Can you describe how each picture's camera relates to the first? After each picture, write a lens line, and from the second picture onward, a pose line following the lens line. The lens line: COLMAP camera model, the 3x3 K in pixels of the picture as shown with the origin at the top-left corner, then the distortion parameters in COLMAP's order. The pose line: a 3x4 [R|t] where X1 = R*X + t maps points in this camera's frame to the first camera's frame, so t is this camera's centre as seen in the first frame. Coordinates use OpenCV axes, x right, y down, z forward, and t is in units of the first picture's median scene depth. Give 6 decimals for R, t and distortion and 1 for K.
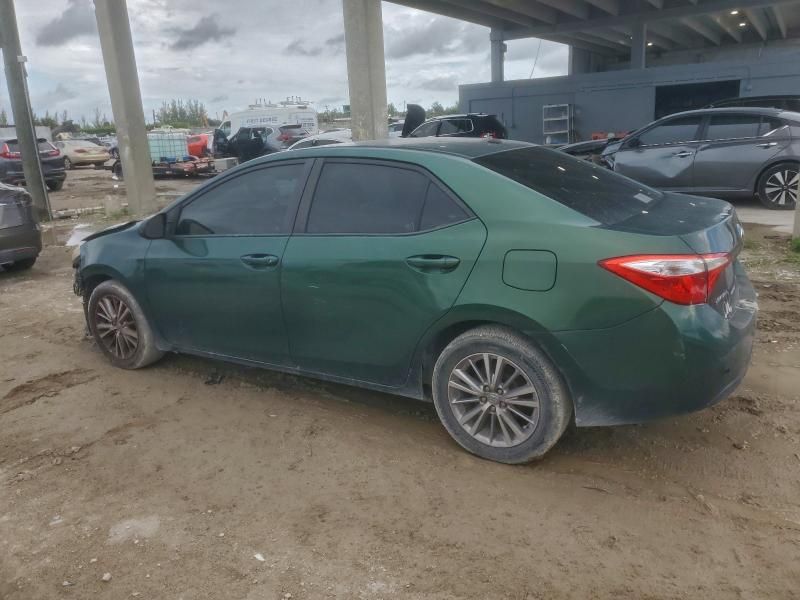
lens RADIAL K [[638.8, 0, 400.0], [0, 638.8, 300.0], [0, 0, 1]] dist [-0.003117, 0.001797]
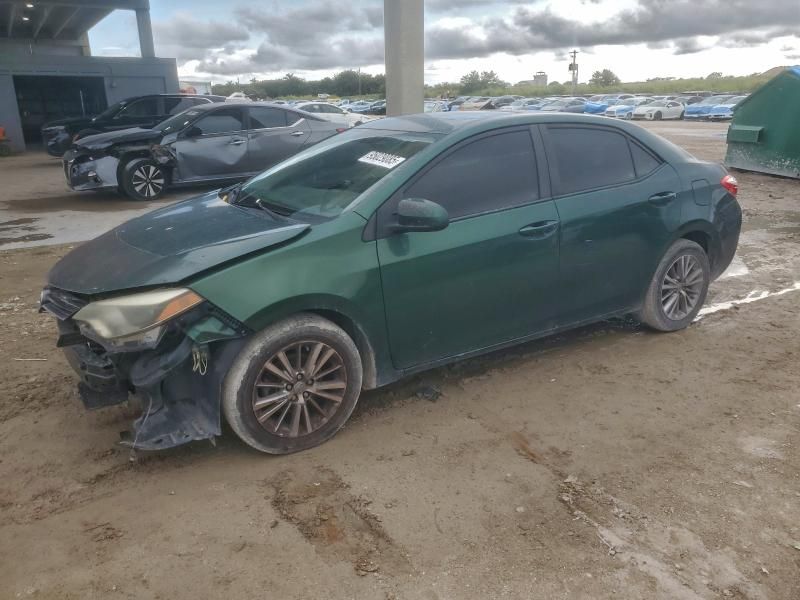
lens RADIAL K [[665.9, 0, 400.0], [0, 665.9, 300.0], [0, 0, 1]] dist [0.007060, 0.003683]
pose [[0.418254, -0.220004, 0.881284, -1.006939], [0.233937, 0.963585, 0.129524, -0.112537], [-0.877688, 0.151991, 0.454491, 0.603849]]
